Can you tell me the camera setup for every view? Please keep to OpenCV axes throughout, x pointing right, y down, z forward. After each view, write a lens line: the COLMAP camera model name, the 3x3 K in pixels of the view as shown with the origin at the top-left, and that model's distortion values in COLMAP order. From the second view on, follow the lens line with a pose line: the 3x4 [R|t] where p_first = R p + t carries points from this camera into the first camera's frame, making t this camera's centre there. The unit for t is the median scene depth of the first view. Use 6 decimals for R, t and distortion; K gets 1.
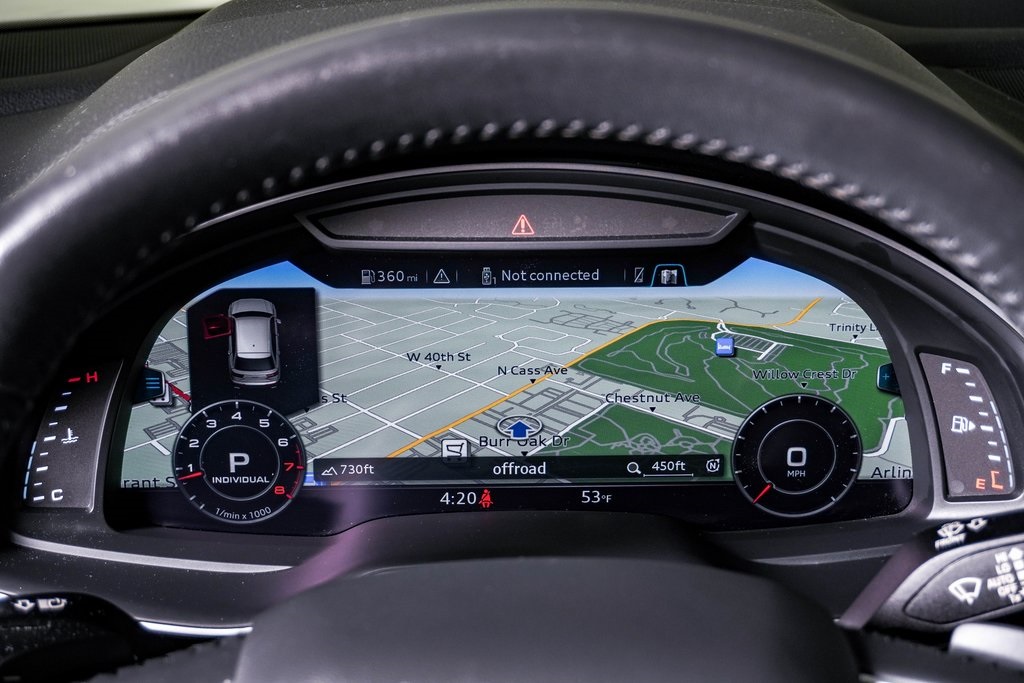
lens RADIAL K [[1543.5, 0, 503.6], [0, 1543.5, 350.2], [0, 0, 1]] dist [0.007544, 0.000000]
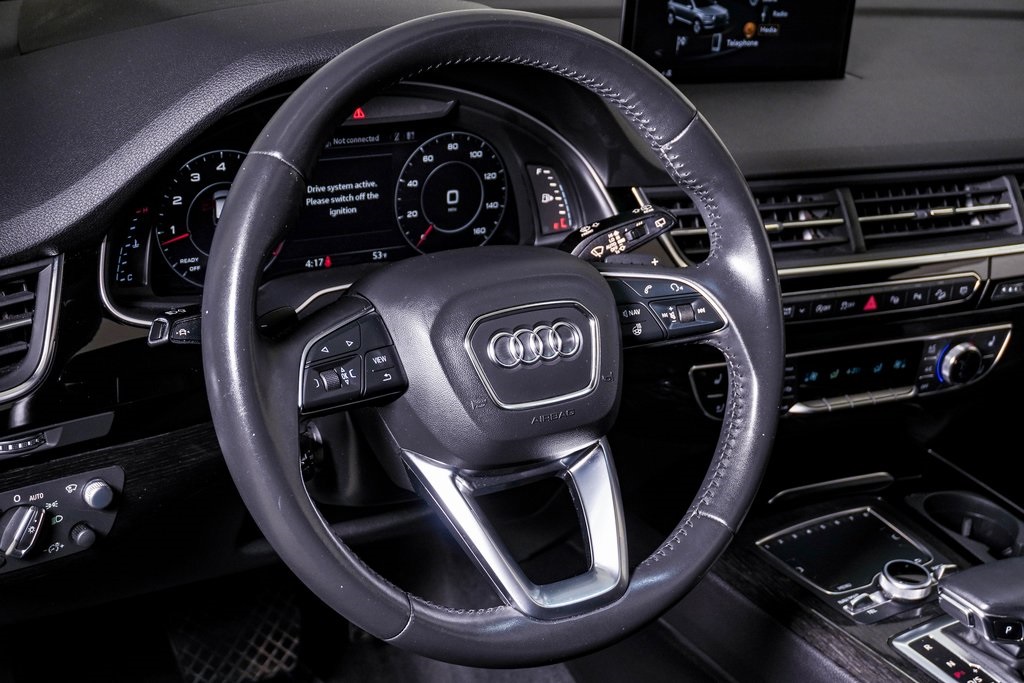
lens RADIAL K [[1446.2, 0, 509.3], [0, 1446.2, 356.5], [0, 0, 1]] dist [-0.026181, 0.000000]
pose [[0.863100, -0.135576, 0.486495, -0.778968], [0.108515, 0.990579, 0.083535, 0.097647], [-0.493237, -0.019307, 0.869681, -0.730554]]
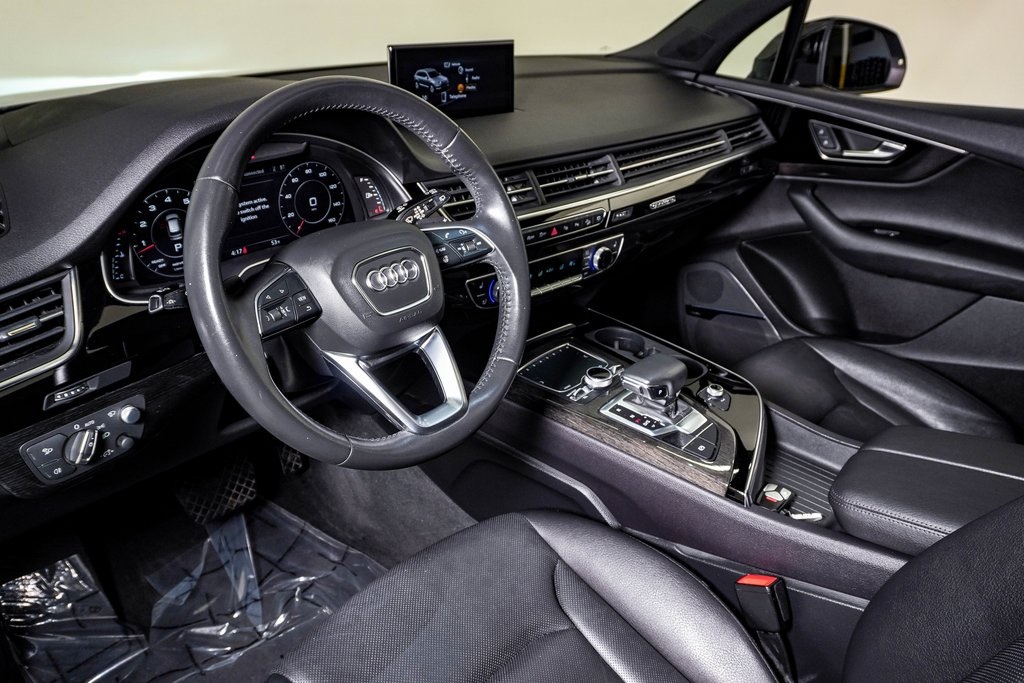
lens RADIAL K [[772.9, 0, 511.6], [0, 772.9, 344.8], [0, 0, 1]] dist [-0.044582, 0.028607]
pose [[0.684355, -0.305682, 0.661979, -0.808811], [0.240136, 0.951719, 0.191221, 0.123041], [-0.688471, 0.028102, 0.724719, -0.538047]]
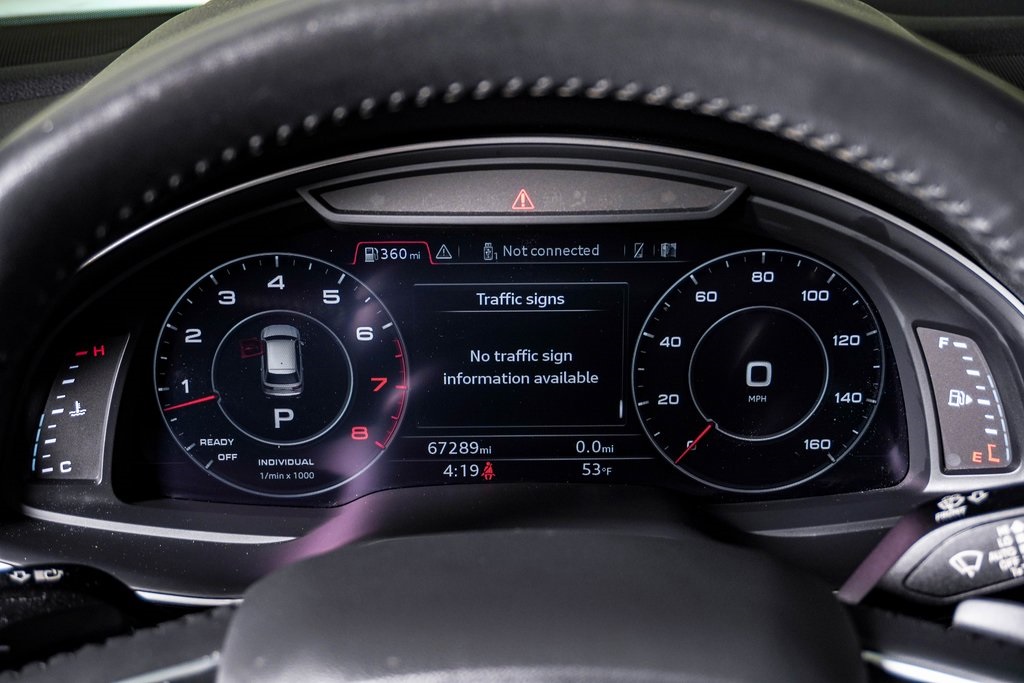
lens RADIAL K [[1429.8, 0, 507.3], [0, 1429.8, 363.8], [0, 0, 1]] dist [0.046557, 0.000000]
pose [[0.999989, 0.001455, -0.004538, 0.006601], [-0.001365, 0.999801, 0.019911, 0.007729], [0.004566, -0.019904, 0.999791, 0.065493]]
